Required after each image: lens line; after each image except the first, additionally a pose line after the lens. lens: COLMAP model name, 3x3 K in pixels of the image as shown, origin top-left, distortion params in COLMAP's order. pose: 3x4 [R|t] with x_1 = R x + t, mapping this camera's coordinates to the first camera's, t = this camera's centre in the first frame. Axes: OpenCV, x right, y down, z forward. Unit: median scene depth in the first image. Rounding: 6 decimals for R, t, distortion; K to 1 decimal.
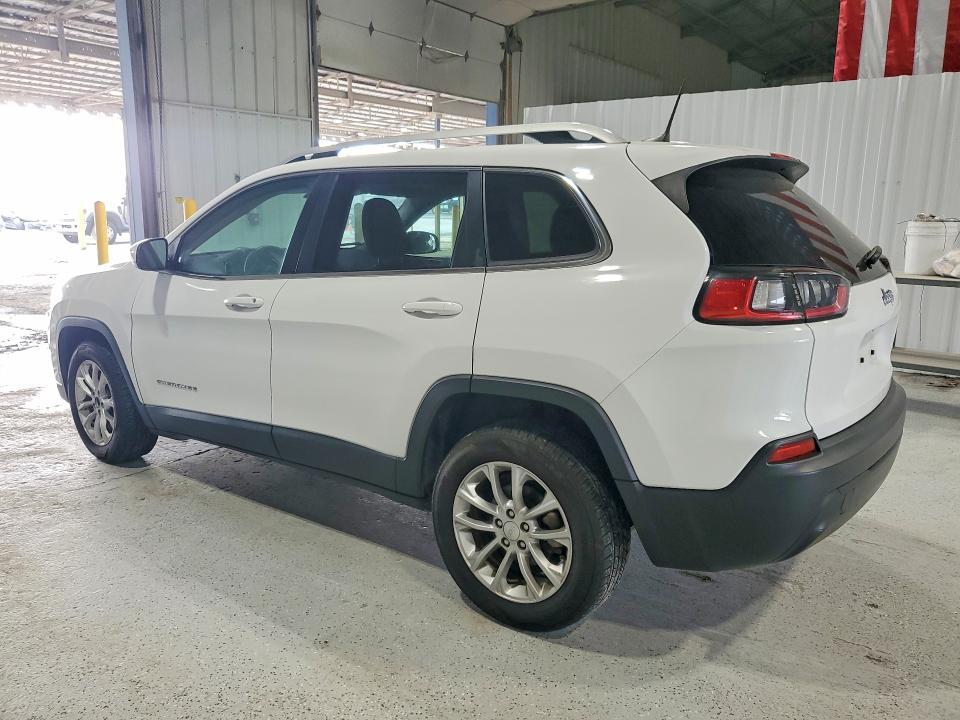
lens RADIAL K [[709.7, 0, 480.0], [0, 709.7, 360.0], [0, 0, 1]] dist [-0.004899, 0.001383]
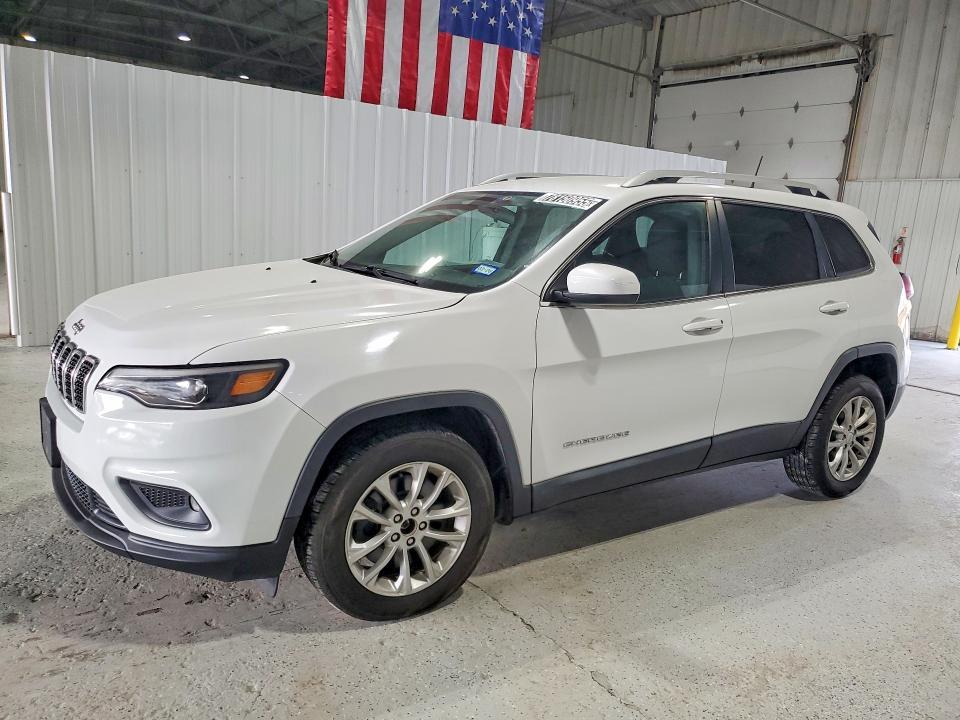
lens RADIAL K [[681.8, 0, 480.0], [0, 681.8, 360.0], [0, 0, 1]] dist [-0.002616, -0.002205]
pose [[0.386057, -0.166234, 0.907373, -0.742080], [0.124761, 0.984001, 0.127191, -0.108387], [-0.913999, 0.064102, 0.400620, 0.500052]]
